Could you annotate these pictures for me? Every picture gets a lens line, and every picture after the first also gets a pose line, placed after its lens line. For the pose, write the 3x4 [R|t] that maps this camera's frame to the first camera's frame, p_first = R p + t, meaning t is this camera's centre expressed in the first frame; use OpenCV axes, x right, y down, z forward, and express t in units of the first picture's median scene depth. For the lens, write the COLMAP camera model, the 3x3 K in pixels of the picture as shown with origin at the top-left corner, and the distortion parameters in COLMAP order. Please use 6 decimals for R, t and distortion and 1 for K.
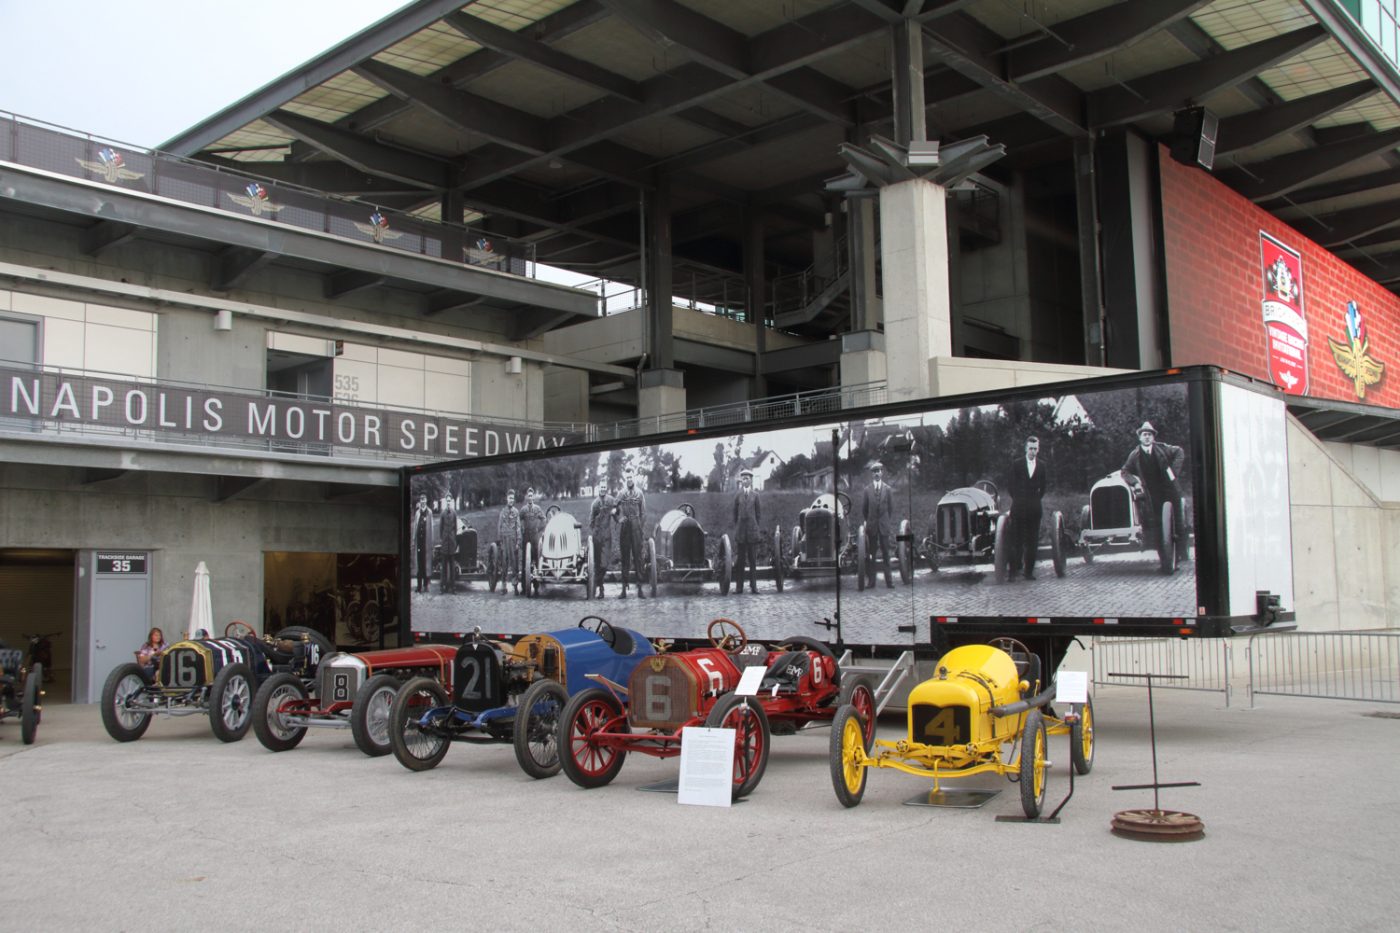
lens RADIAL K [[1275.0, 0, 731.4], [0, 1275.0, 470.0], [0, 0, 1]] dist [-0.078265, 0.010105]
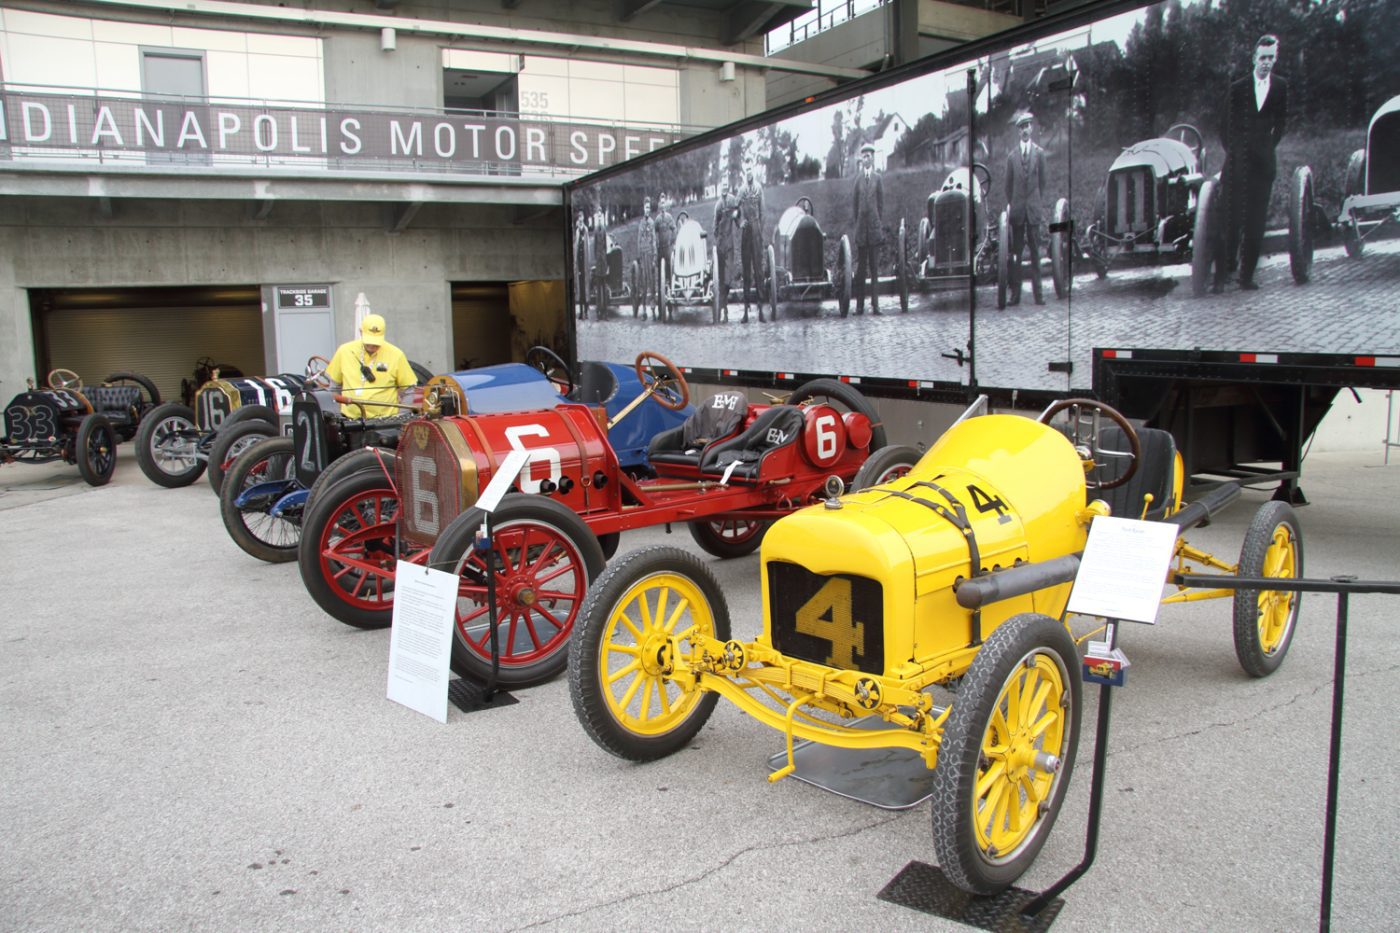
lens RADIAL K [[1089.0, 0, 701.0], [0, 1089.0, 472.7], [0, 0, 1]] dist [-0.167243, 0.137264]
pose [[0.937529, 0.038972, -0.345717, 0.129393], [0.042334, 0.973543, 0.224549, 0.037992], [0.345321, -0.225157, 0.911075, 0.344378]]
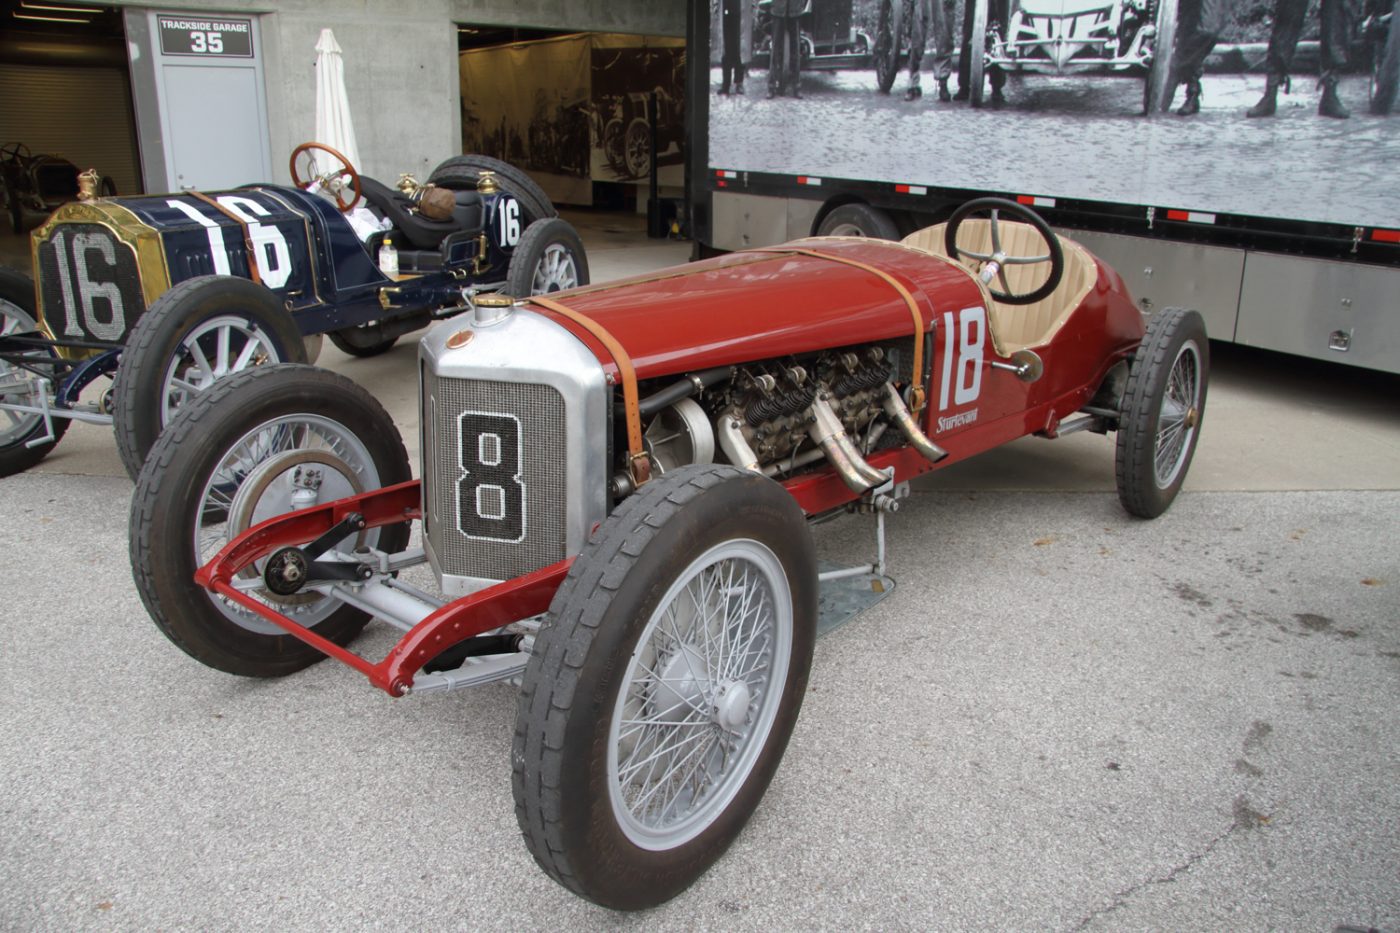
lens RADIAL K [[1089.0, 0, 701.0], [0, 1089.0, 472.7], [0, 0, 1]] dist [-0.167243, 0.137264]
pose [[0.975384, 0.095573, -0.198726, -0.179885], [-0.009385, 0.918372, 0.395607, 0.076723], [0.220314, -0.384004, 0.896662, 0.633095]]
